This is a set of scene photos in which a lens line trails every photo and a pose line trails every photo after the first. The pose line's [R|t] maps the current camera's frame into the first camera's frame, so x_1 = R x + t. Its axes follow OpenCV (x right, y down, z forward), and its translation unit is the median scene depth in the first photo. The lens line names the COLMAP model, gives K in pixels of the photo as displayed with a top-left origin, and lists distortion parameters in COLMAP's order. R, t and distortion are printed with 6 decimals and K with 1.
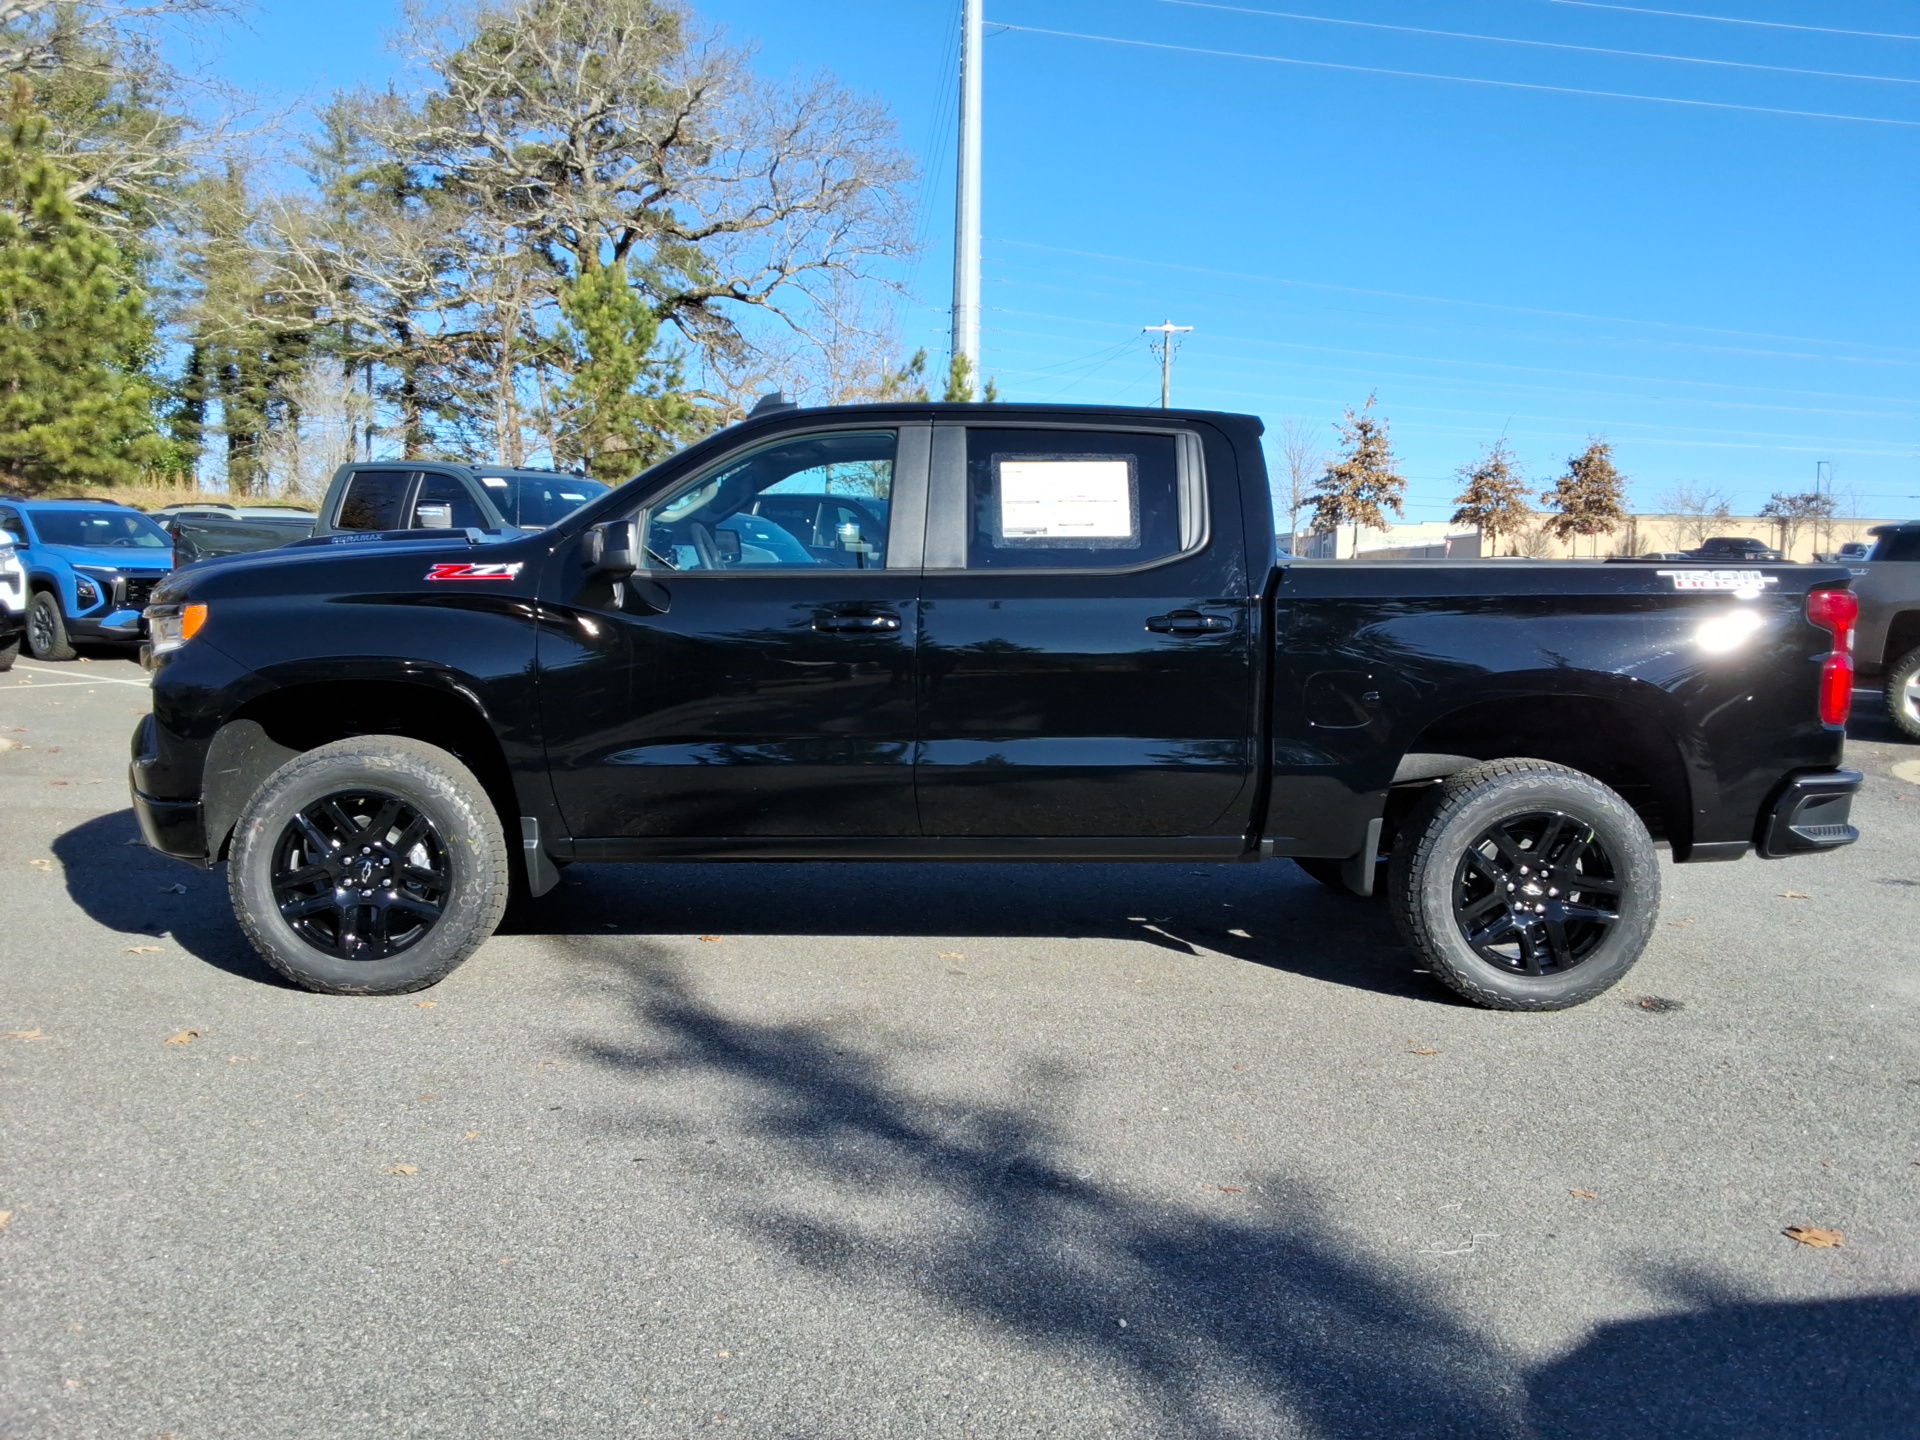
lens RADIAL K [[1522.9, 0, 974.8], [0, 1522.9, 735.4], [0, 0, 1]] dist [0.109470, -0.165813]
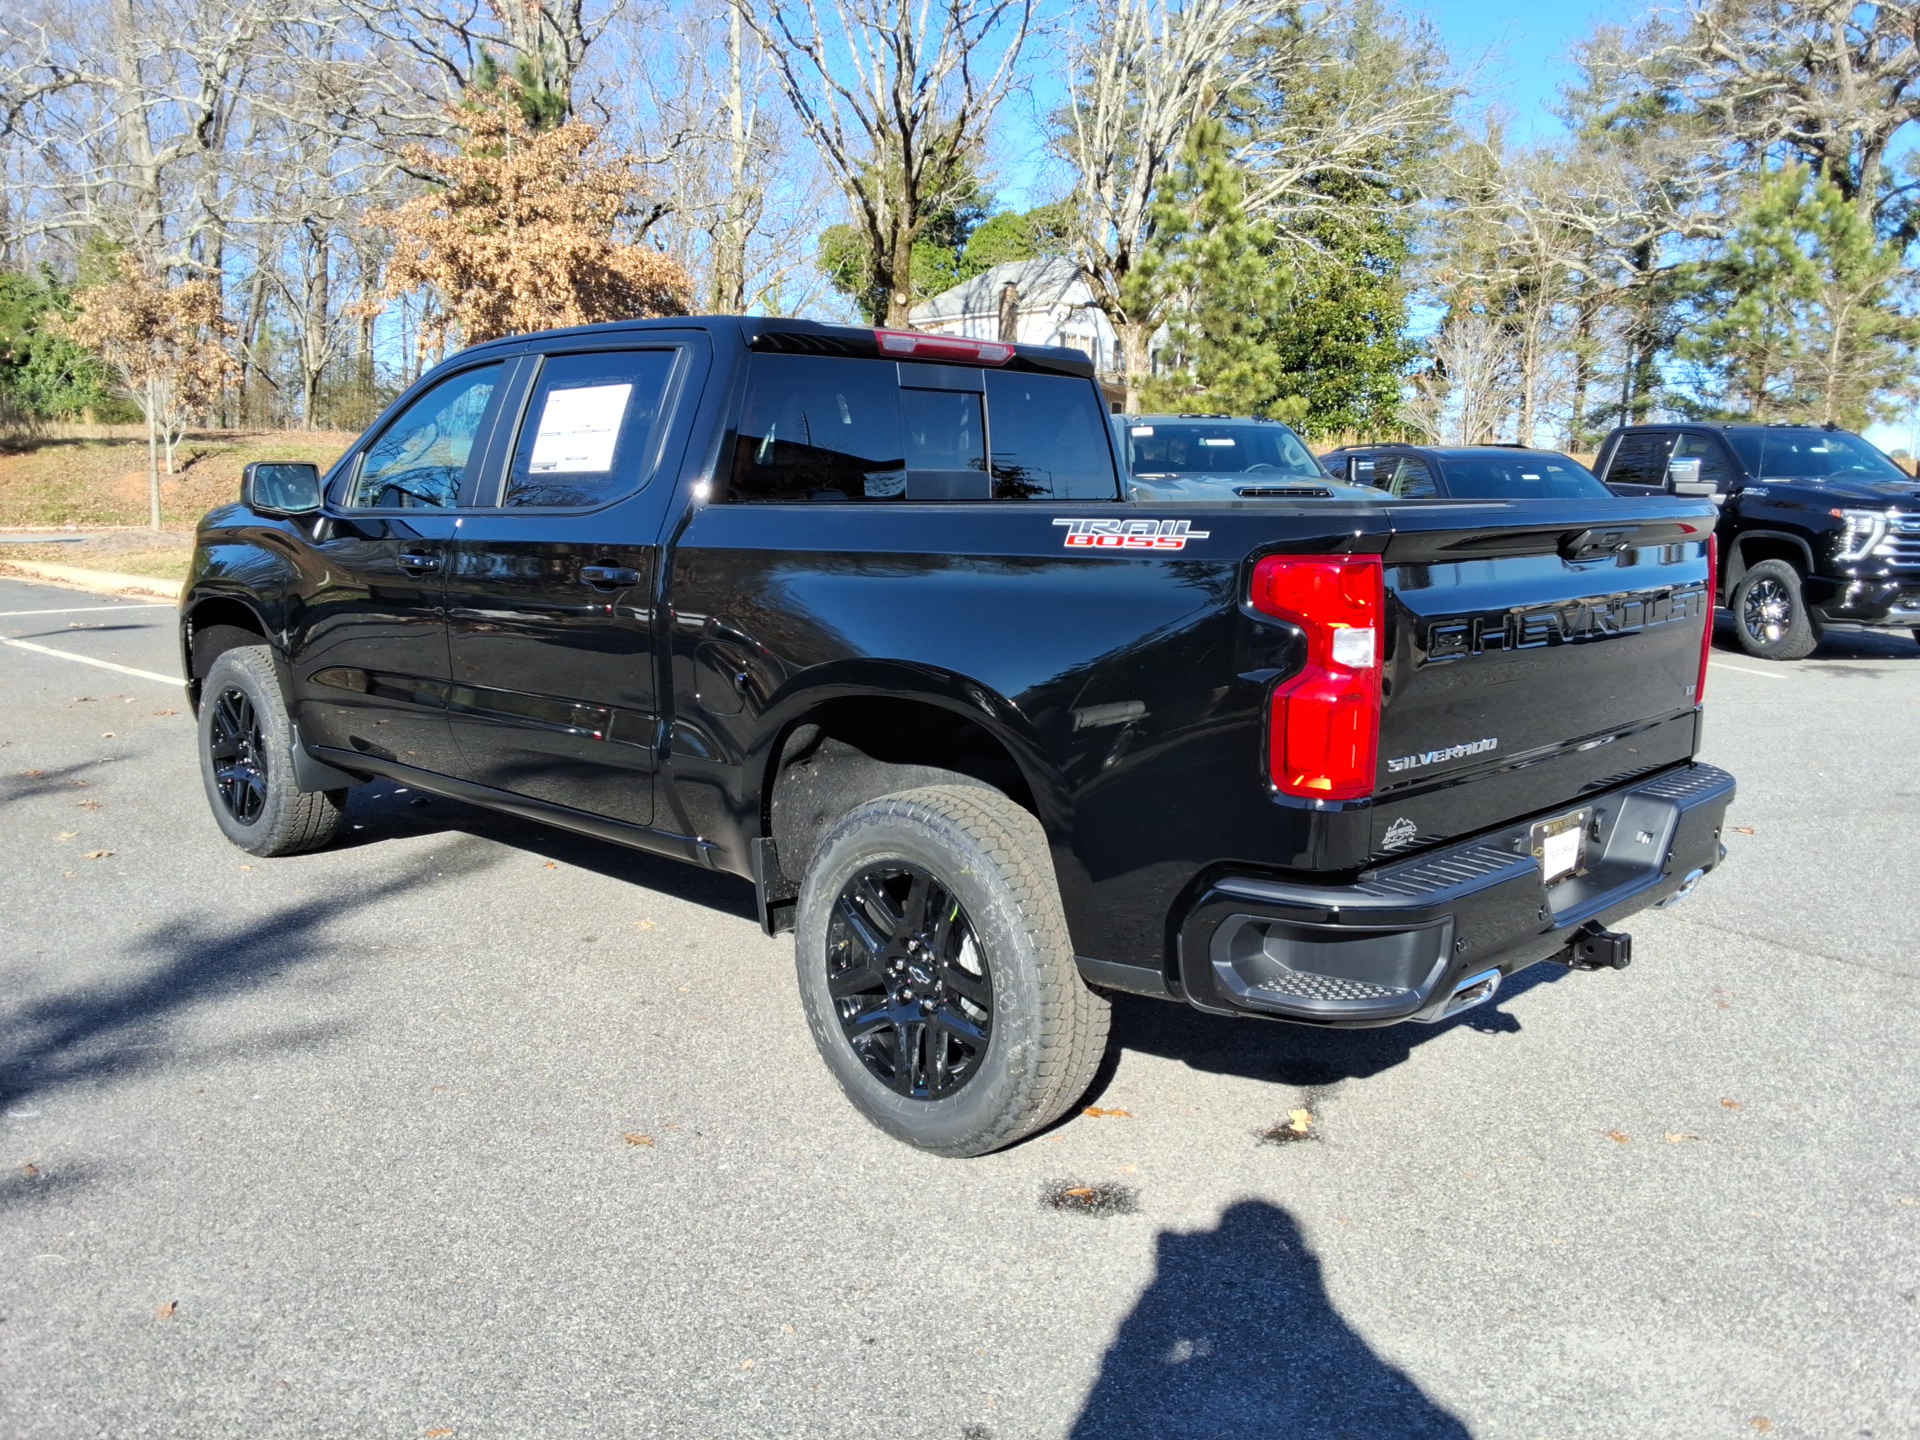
lens RADIAL K [[1522.9, 0, 984.0], [0, 1522.9, 726.9], [0, 0, 1]] dist [0.109470, -0.165813]
pose [[0.691937, 0.100345, -0.714951, 0.130016], [-0.081290, 0.994825, 0.060953, -0.008782], [0.717367, 0.015942, 0.696513, 0.084947]]
